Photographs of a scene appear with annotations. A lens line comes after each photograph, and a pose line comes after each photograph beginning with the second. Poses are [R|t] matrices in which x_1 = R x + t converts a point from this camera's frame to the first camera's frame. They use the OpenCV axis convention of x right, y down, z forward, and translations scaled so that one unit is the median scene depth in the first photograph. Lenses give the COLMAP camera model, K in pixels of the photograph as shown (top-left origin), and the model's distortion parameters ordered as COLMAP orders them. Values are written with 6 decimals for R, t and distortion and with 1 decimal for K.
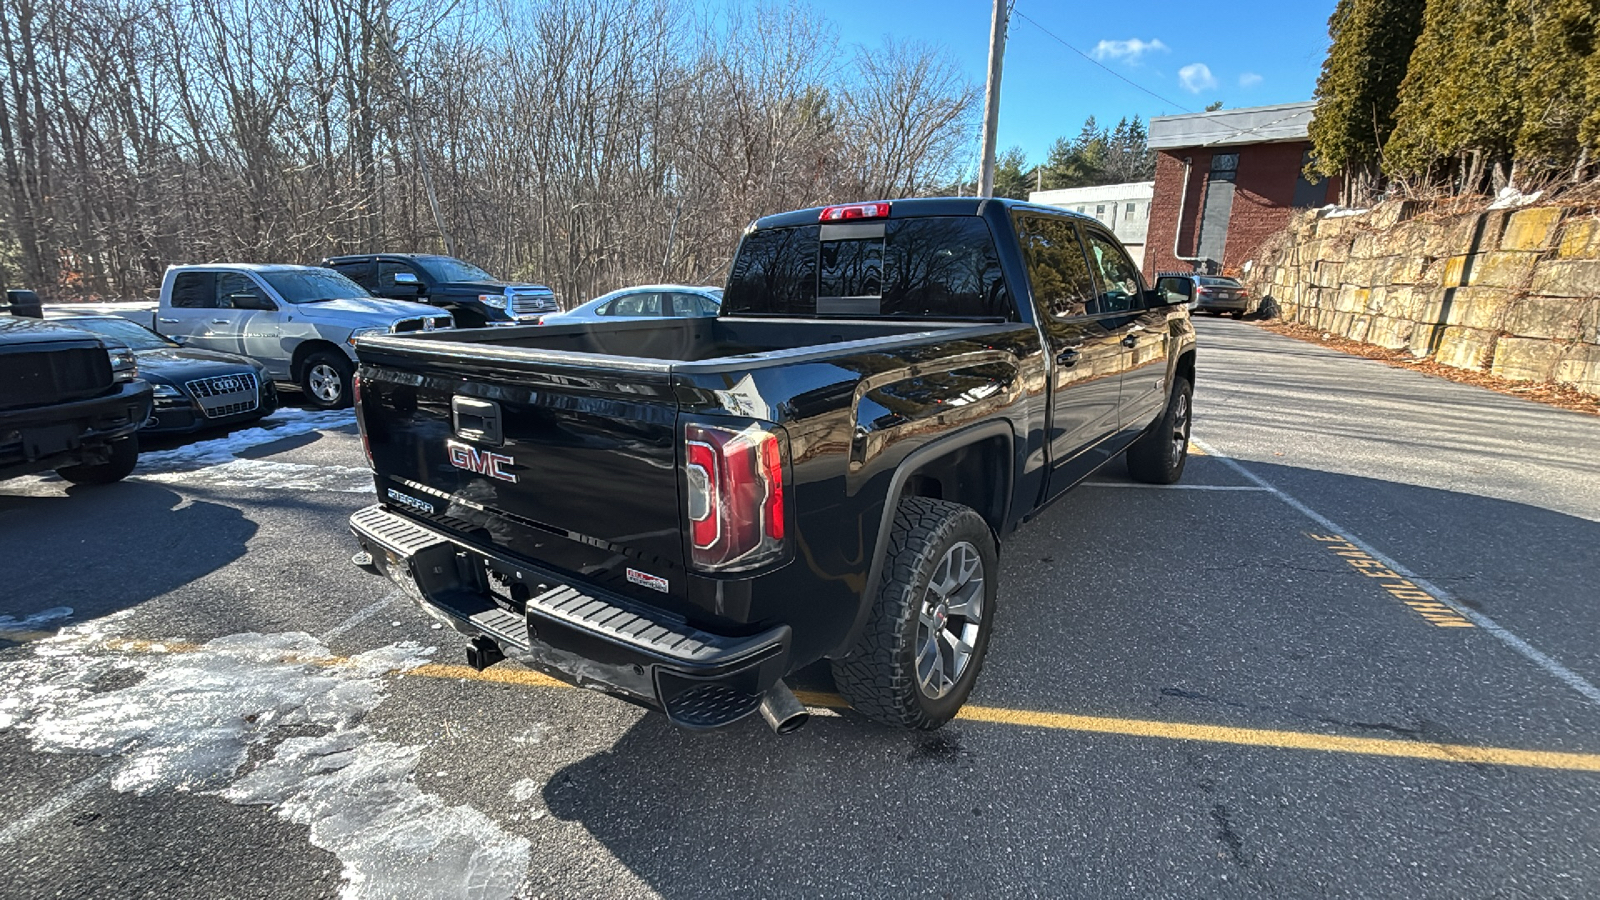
lens RADIAL K [[744.5, 0, 794.4], [0, 744.5, 445.6], [0, 0, 1]] dist [-0.016867, 0.010424]
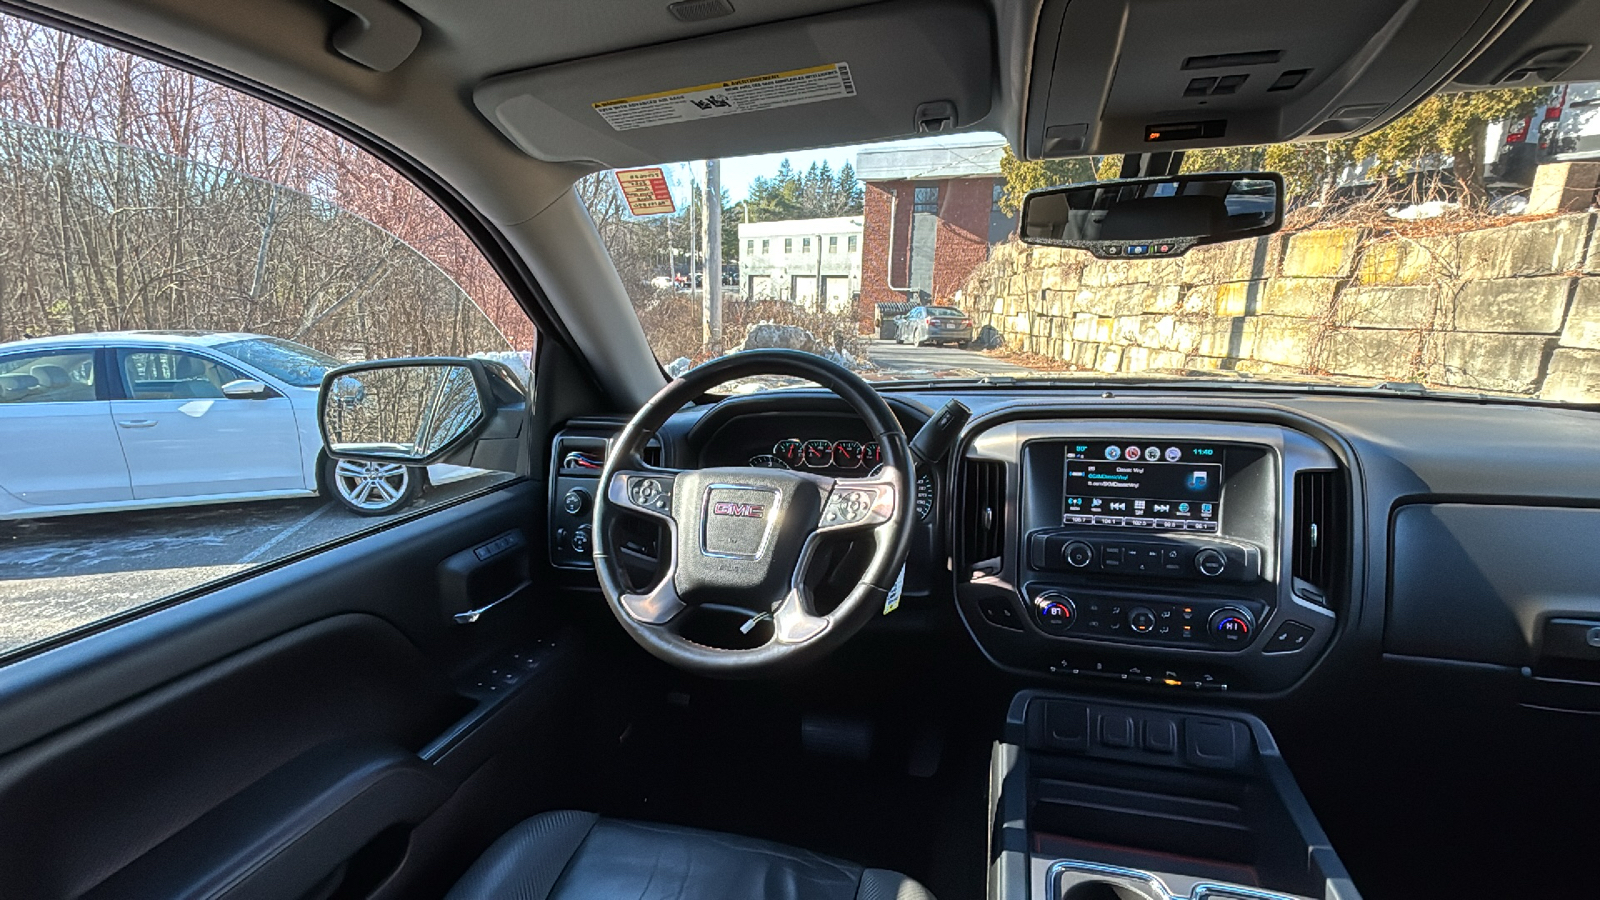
lens RADIAL K [[735.5, 0, 800.0], [0, 735.5, 450.0], [0, 0, 1]] dist [0.002333, -0.007447]
pose [[0.928208, -0.077046, 0.363998, 0.045676], [0.088944, 0.995908, -0.016008, -0.063659], [-0.361275, 0.047234, 0.931262, 0.270874]]
